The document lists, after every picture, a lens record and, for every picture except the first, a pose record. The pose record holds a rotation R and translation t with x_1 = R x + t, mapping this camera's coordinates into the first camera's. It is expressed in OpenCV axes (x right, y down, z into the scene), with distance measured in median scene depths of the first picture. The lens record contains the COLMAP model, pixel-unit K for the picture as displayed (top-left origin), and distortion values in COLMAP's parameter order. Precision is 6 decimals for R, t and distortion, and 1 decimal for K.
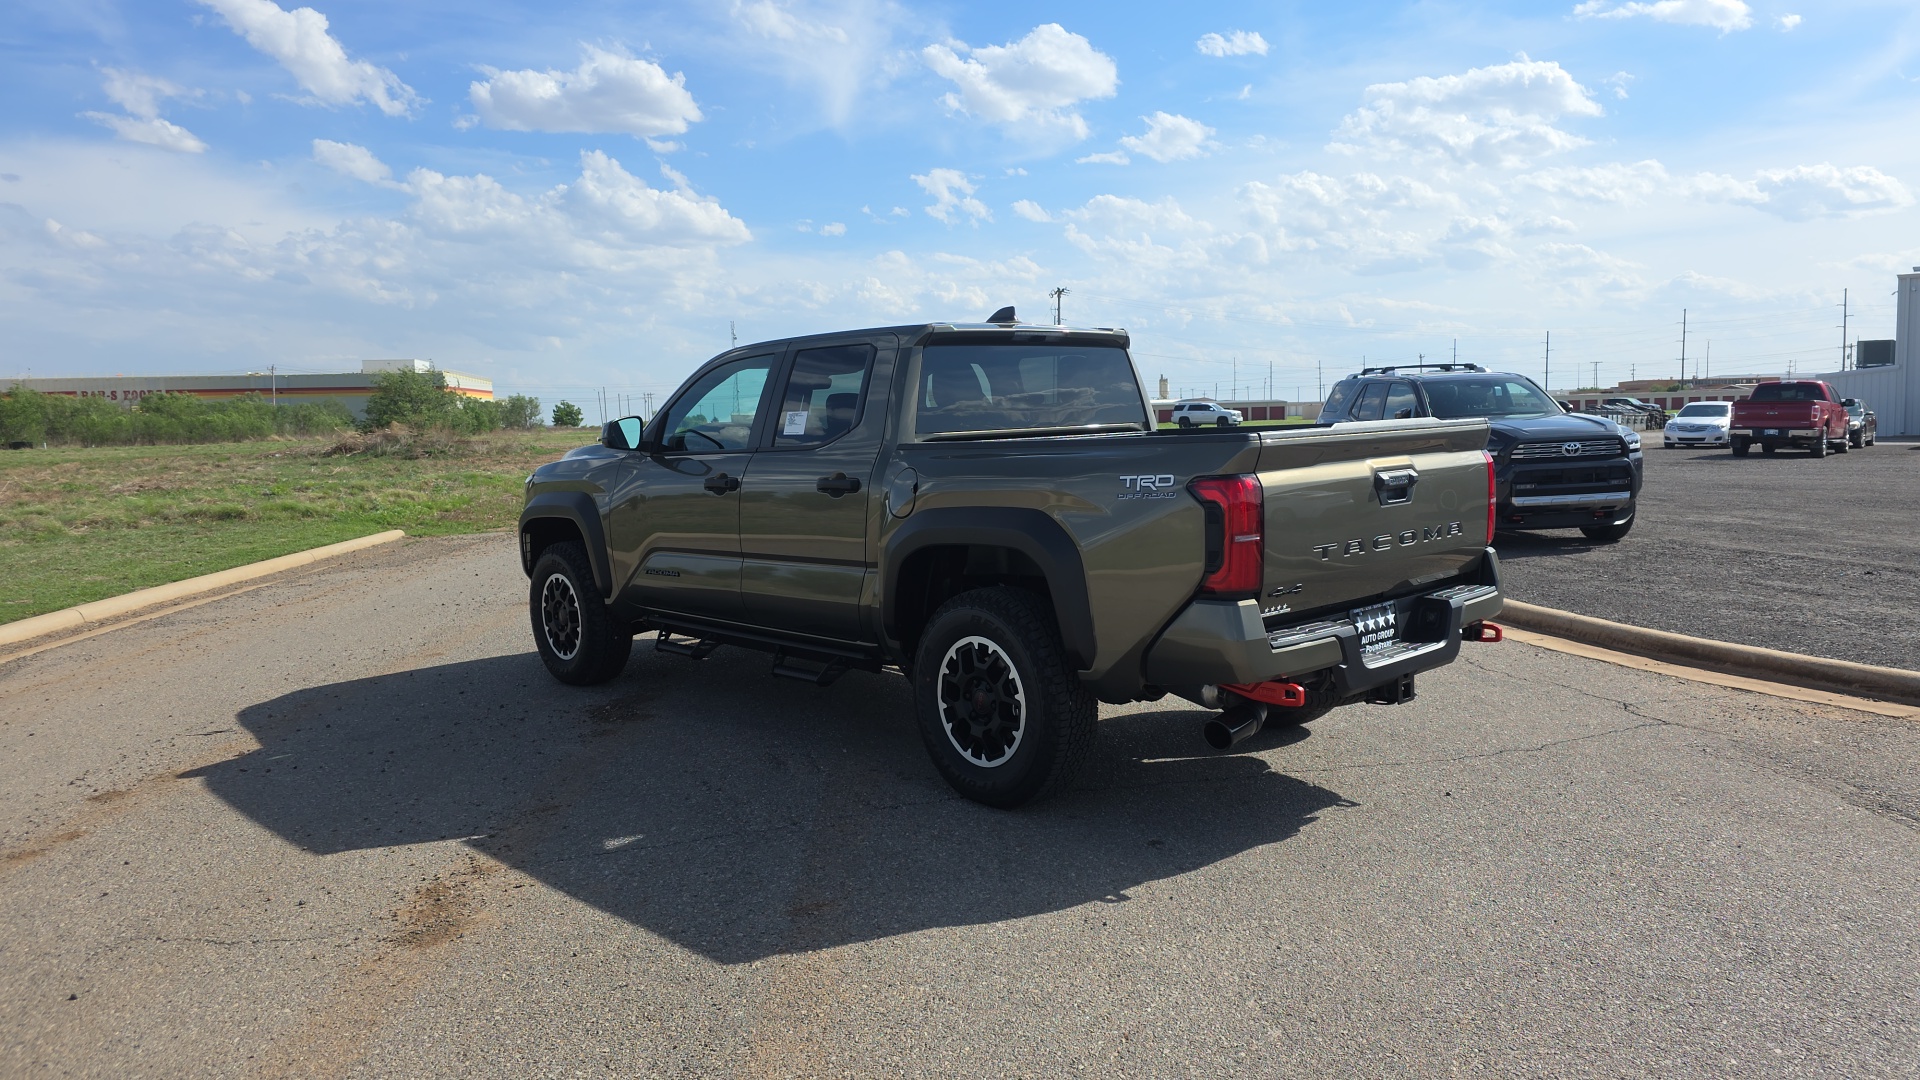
lens RADIAL K [[1414.4, 0, 948.0], [0, 1414.4, 540.8], [0, 0, 1]] dist [-0.009527, -0.021894]
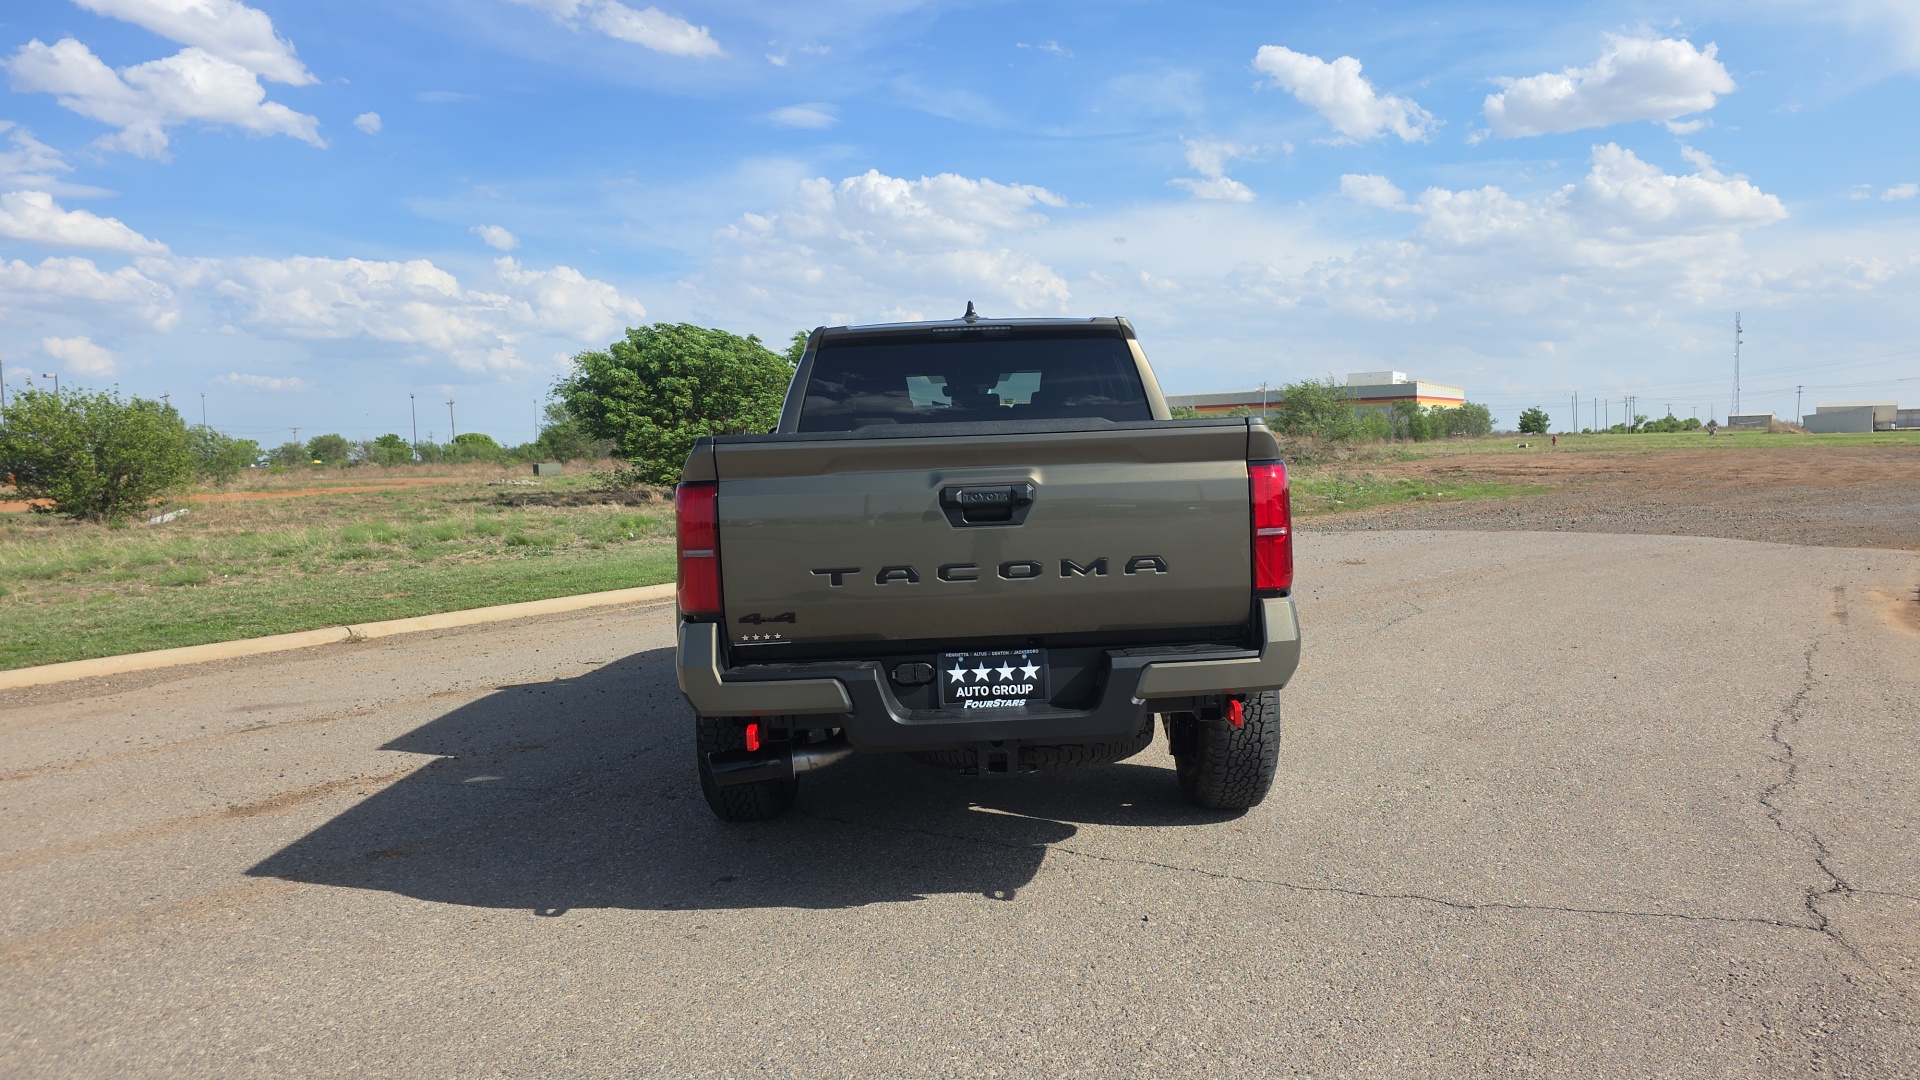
lens RADIAL K [[1340.2, 0, 947.8], [0, 1340.2, 535.6], [0, 0, 1]] dist [-0.002873, -0.014057]
pose [[0.702145, 0.039095, -0.710960, 0.090835], [-0.043122, 0.998994, 0.012347, -0.003008], [0.710727, 0.021989, 0.703124, 0.050732]]
